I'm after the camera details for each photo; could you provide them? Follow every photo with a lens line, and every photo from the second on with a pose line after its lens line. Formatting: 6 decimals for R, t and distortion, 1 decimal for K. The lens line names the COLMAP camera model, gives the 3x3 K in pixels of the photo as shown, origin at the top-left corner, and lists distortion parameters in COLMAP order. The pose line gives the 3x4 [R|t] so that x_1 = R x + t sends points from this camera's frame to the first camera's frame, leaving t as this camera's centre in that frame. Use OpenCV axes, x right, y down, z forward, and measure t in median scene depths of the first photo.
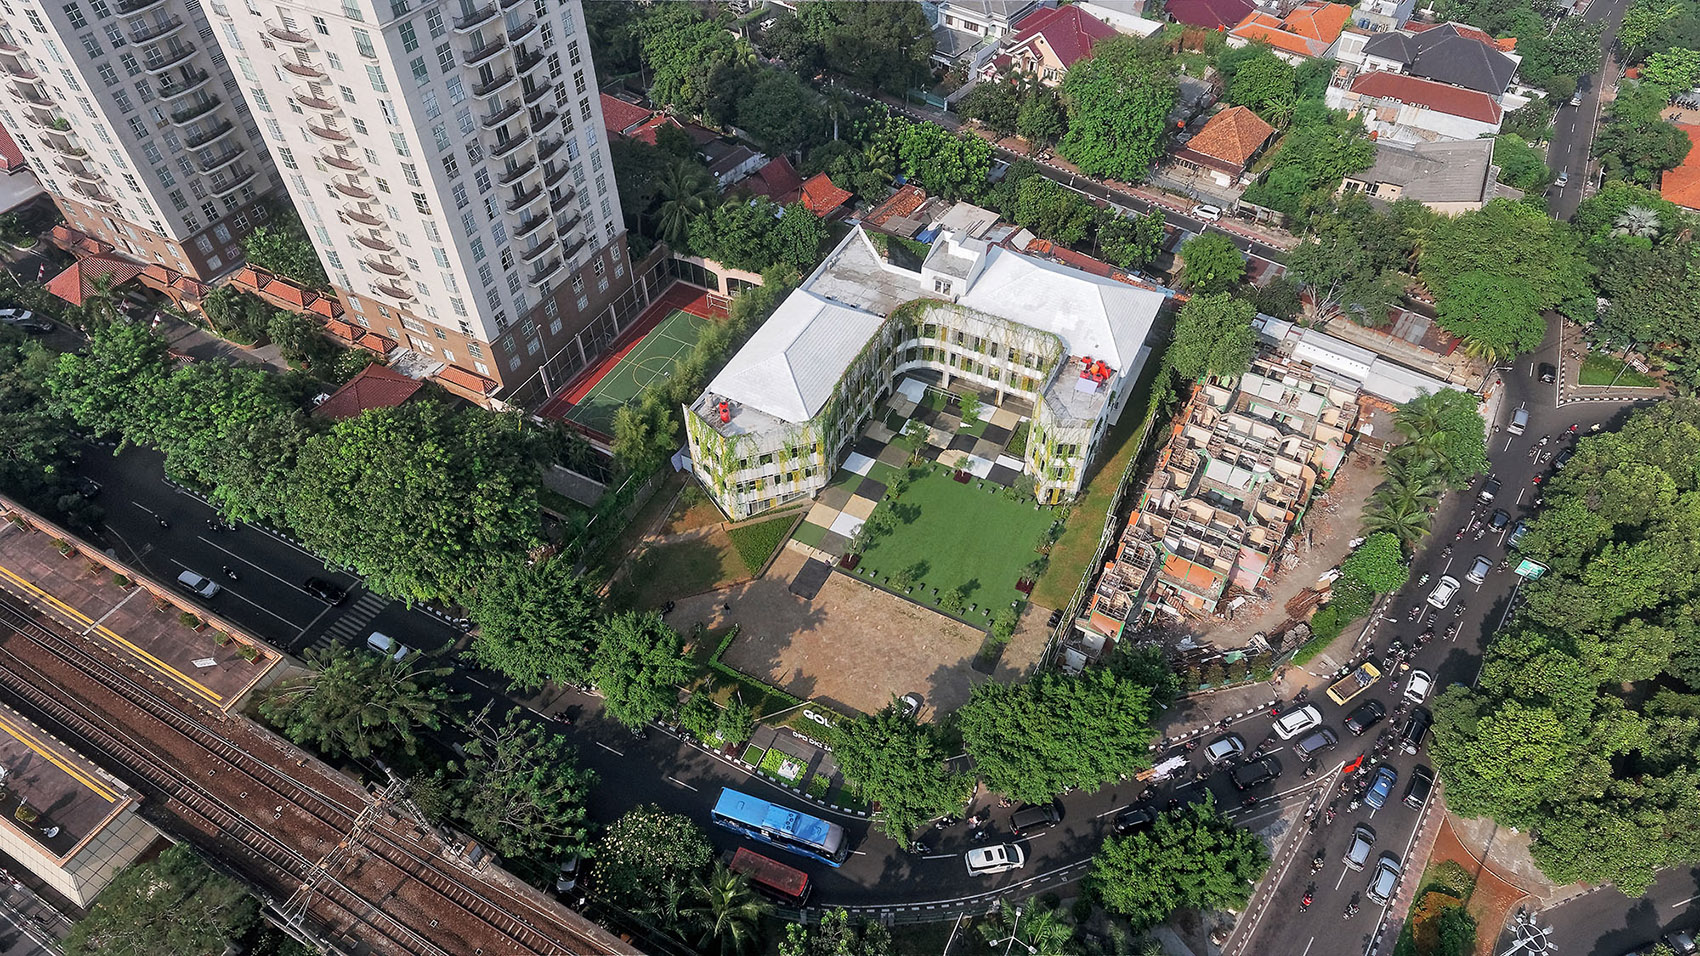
lens RADIAL K [[1014.0, 0, 840.4], [0, 1014.0, 469.3], [0, 0, 1]] dist [0.001318, 0.004564]
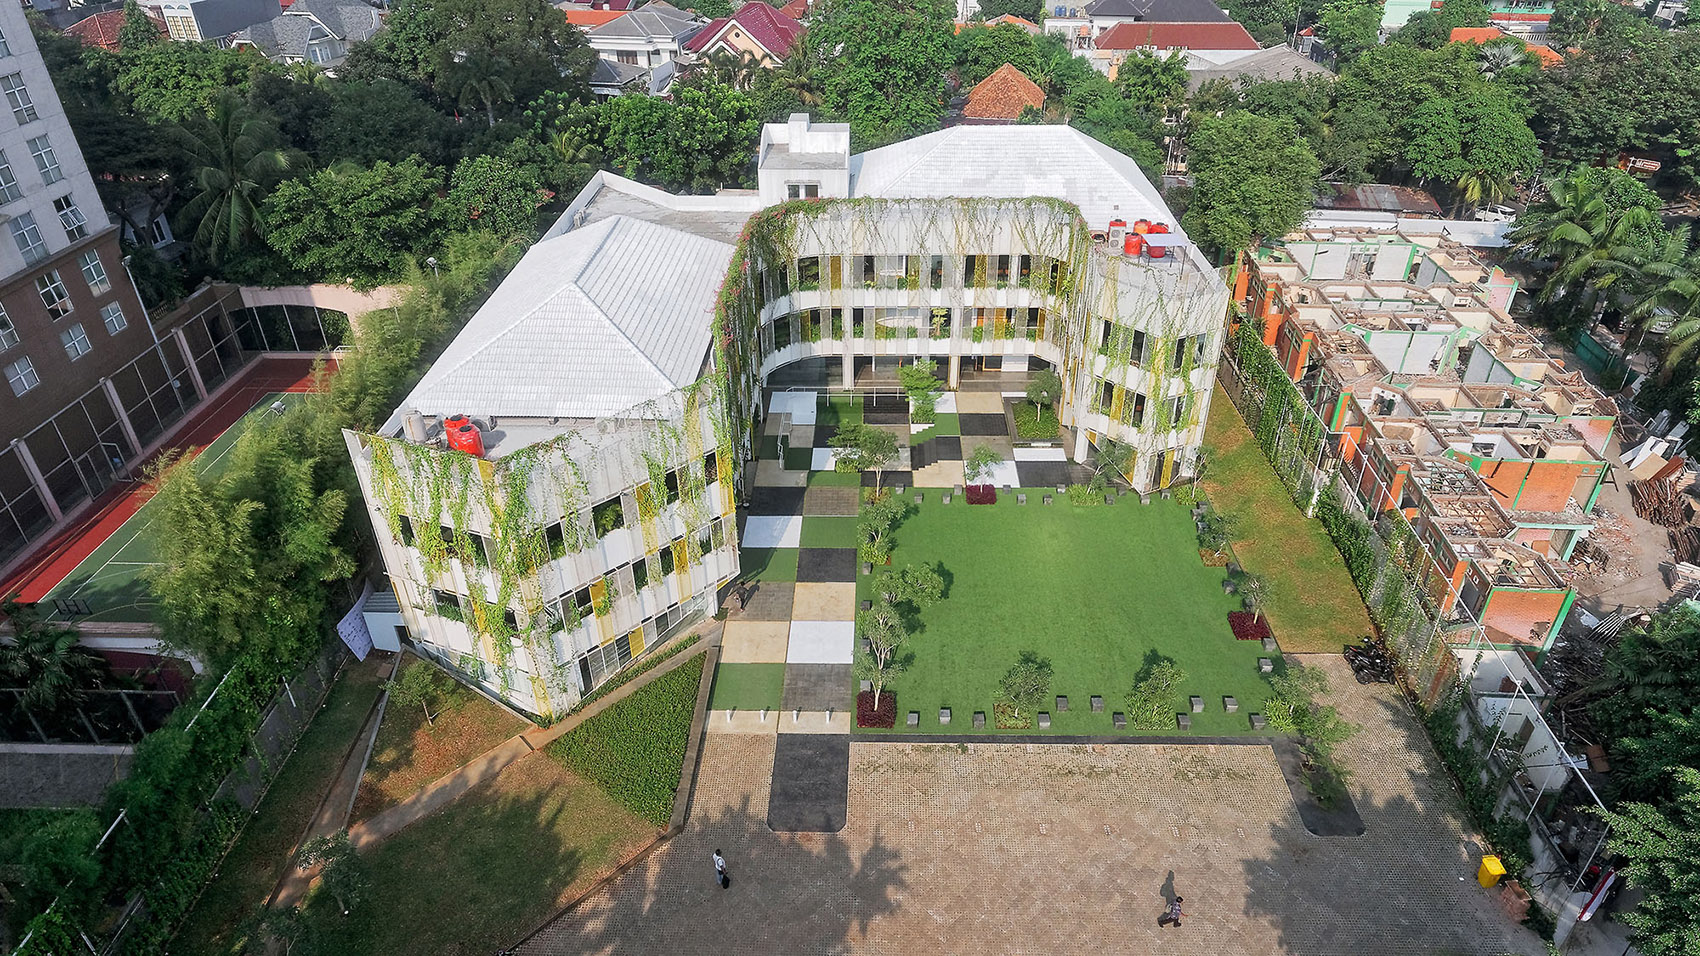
lens RADIAL K [[1014.0, 0, 840.4], [0, 1014.0, 469.3], [0, 0, 1]] dist [0.001318, 0.004564]
pose [[0.898744, -0.232906, 0.371501, -0.125413], [0.323192, 0.924457, -0.202302, 0.075632], [-0.296320, 0.301884, 0.906124, 0.578129]]
